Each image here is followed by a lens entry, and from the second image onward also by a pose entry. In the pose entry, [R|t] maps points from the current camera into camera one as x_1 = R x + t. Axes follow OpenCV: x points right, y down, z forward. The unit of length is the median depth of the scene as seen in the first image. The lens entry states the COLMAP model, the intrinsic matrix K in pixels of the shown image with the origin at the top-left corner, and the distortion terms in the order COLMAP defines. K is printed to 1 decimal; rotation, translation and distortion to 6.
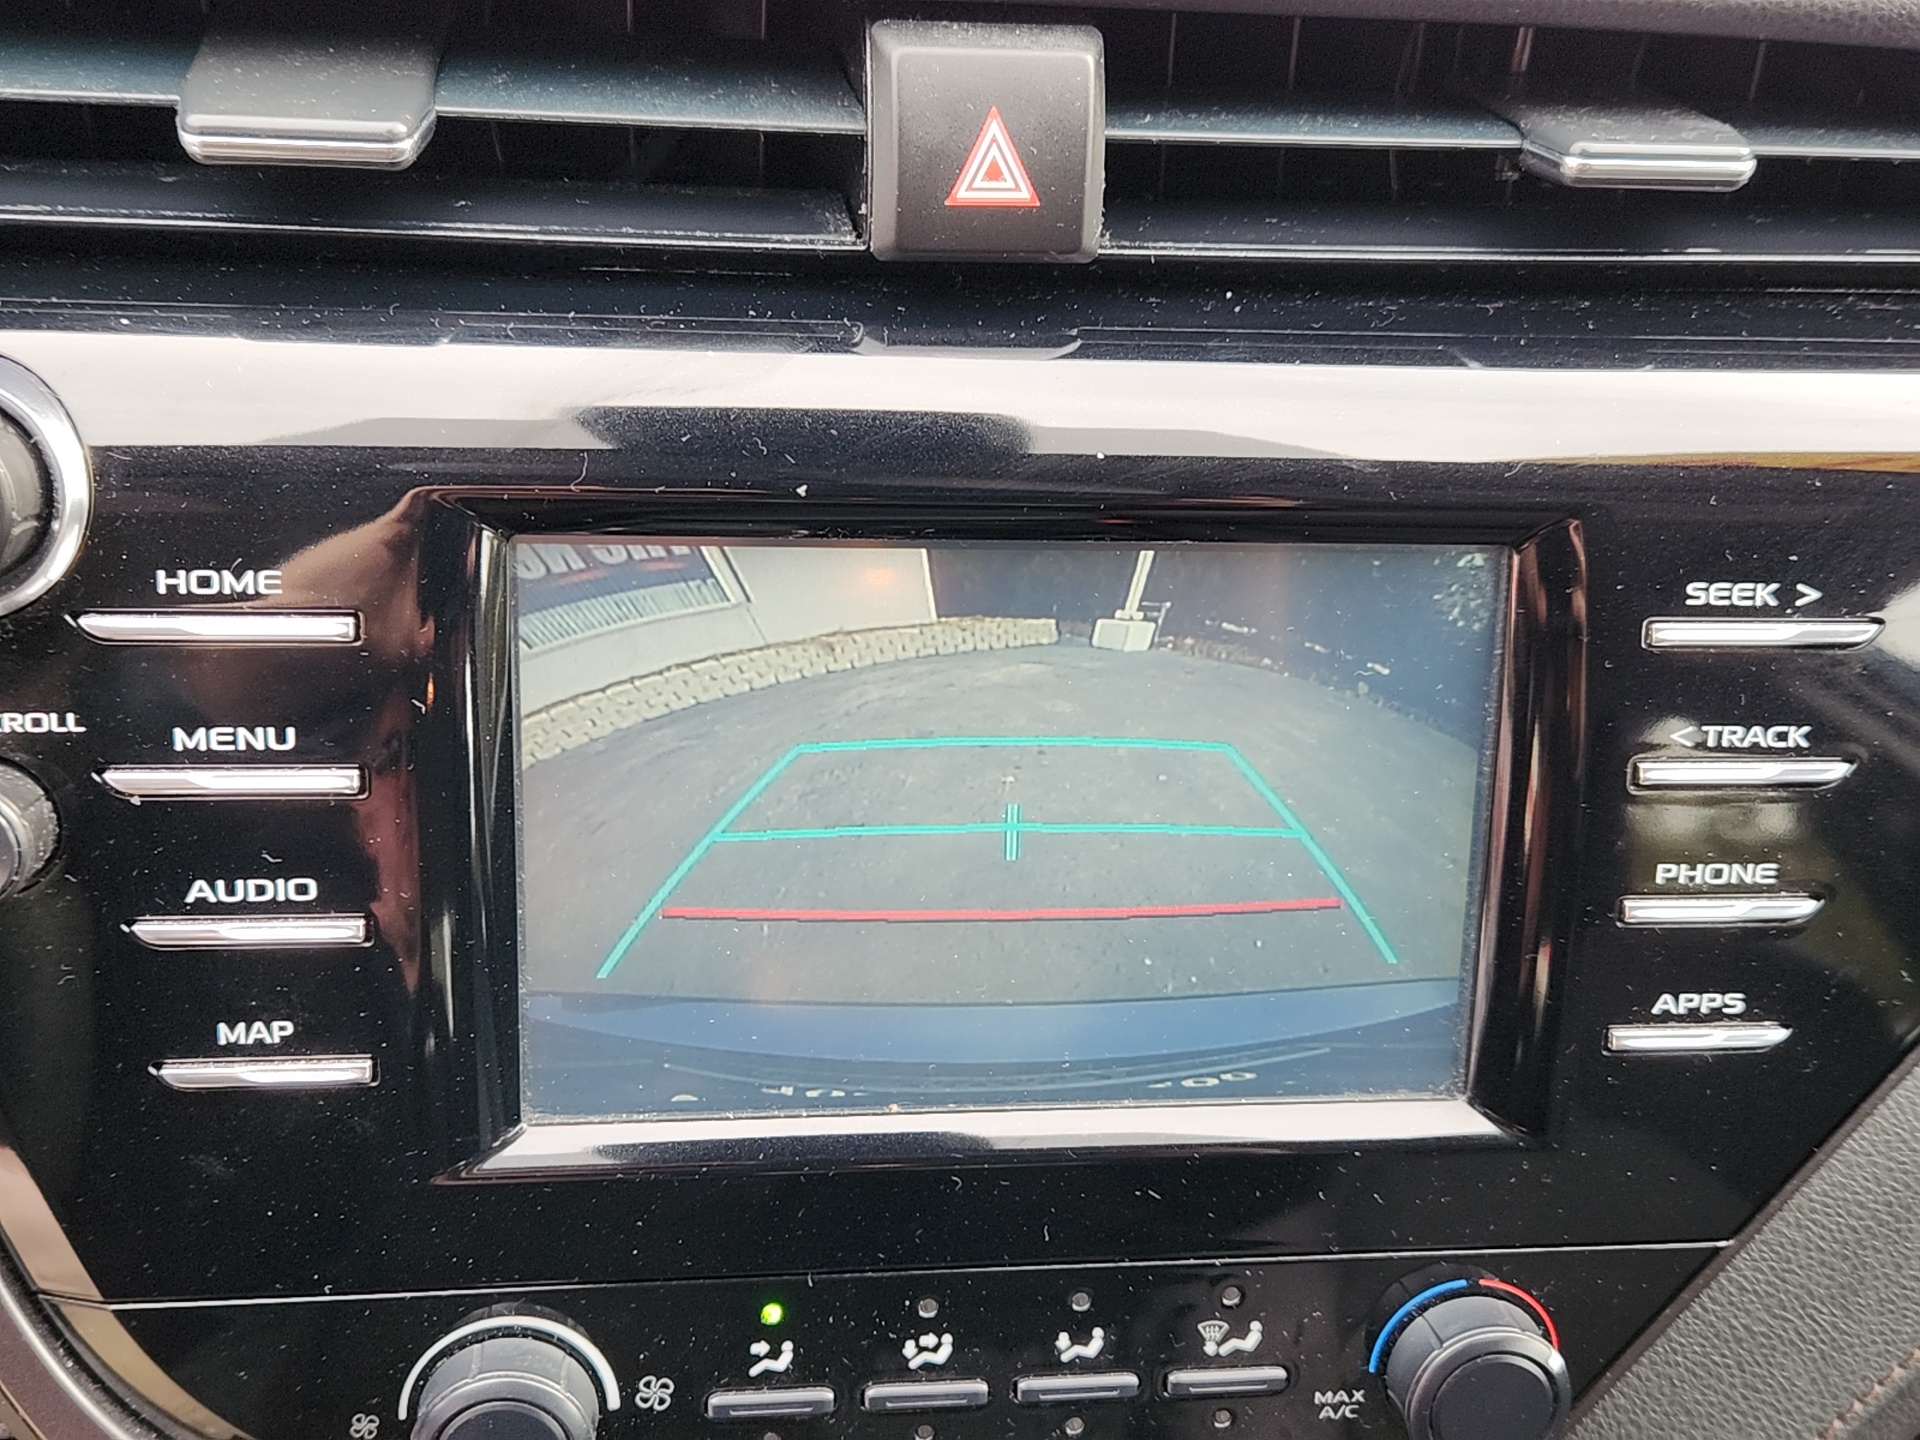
lens RADIAL K [[1651.9, 0, 958.0], [0, 1651.9, 780.3], [0, 0, 1]] dist [0.070927, -0.091547]
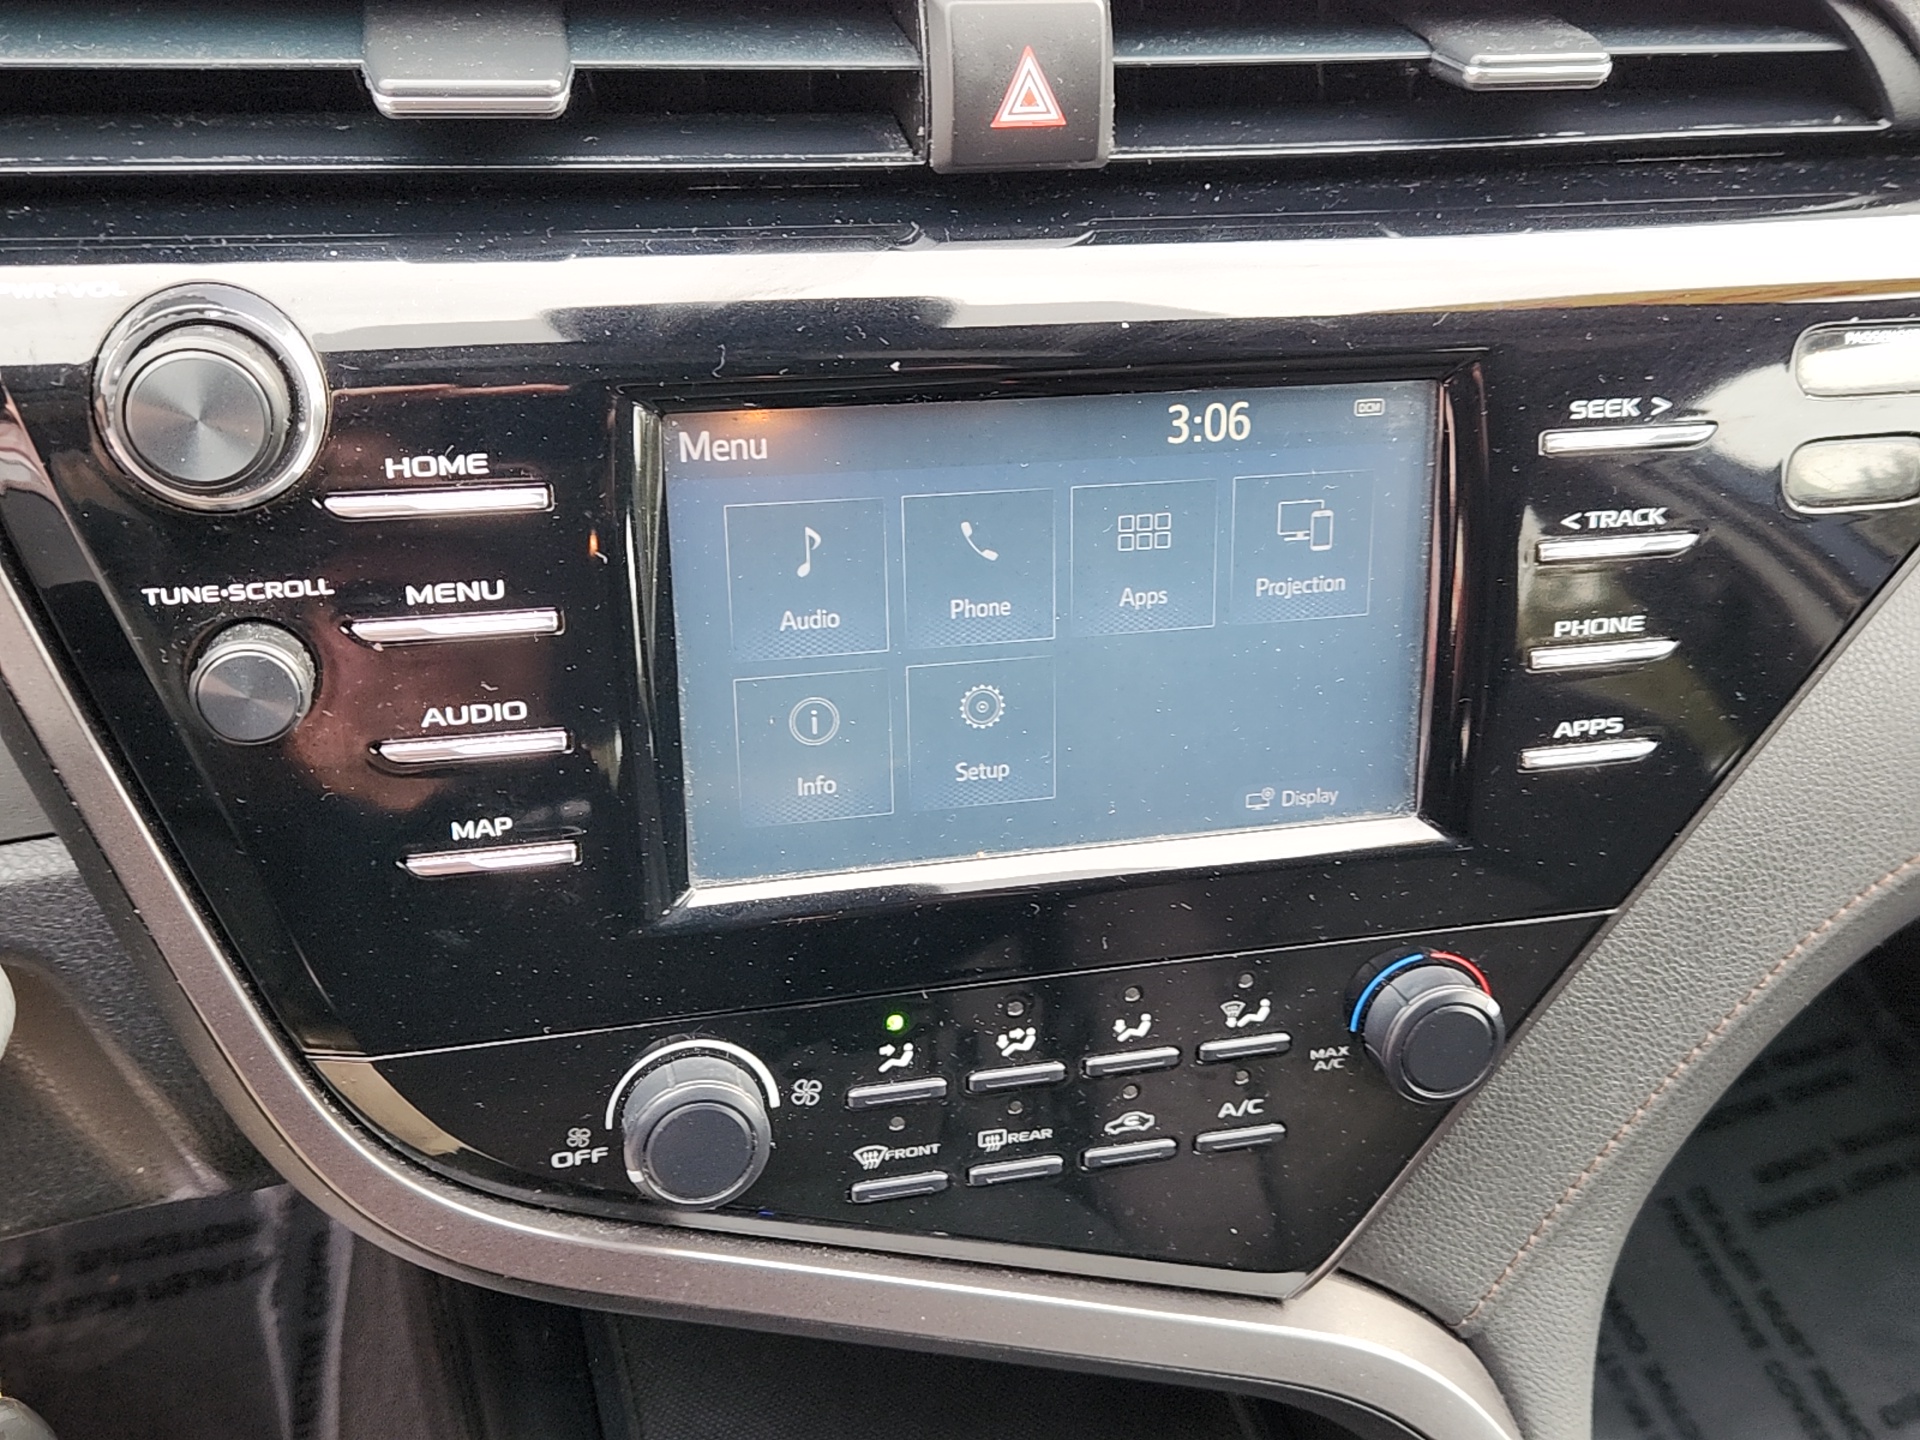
lens RADIAL K [[1627.1, 0, 963.1], [0, 1627.1, 712.5], [0, 0, 1]] dist [0.078936, -0.092923]
pose [[0.993337, -0.069438, 0.091978, -0.161764], [0.063297, 0.995670, 0.068086, 0.004494], [-0.096307, -0.061810, 0.993431, -0.229136]]
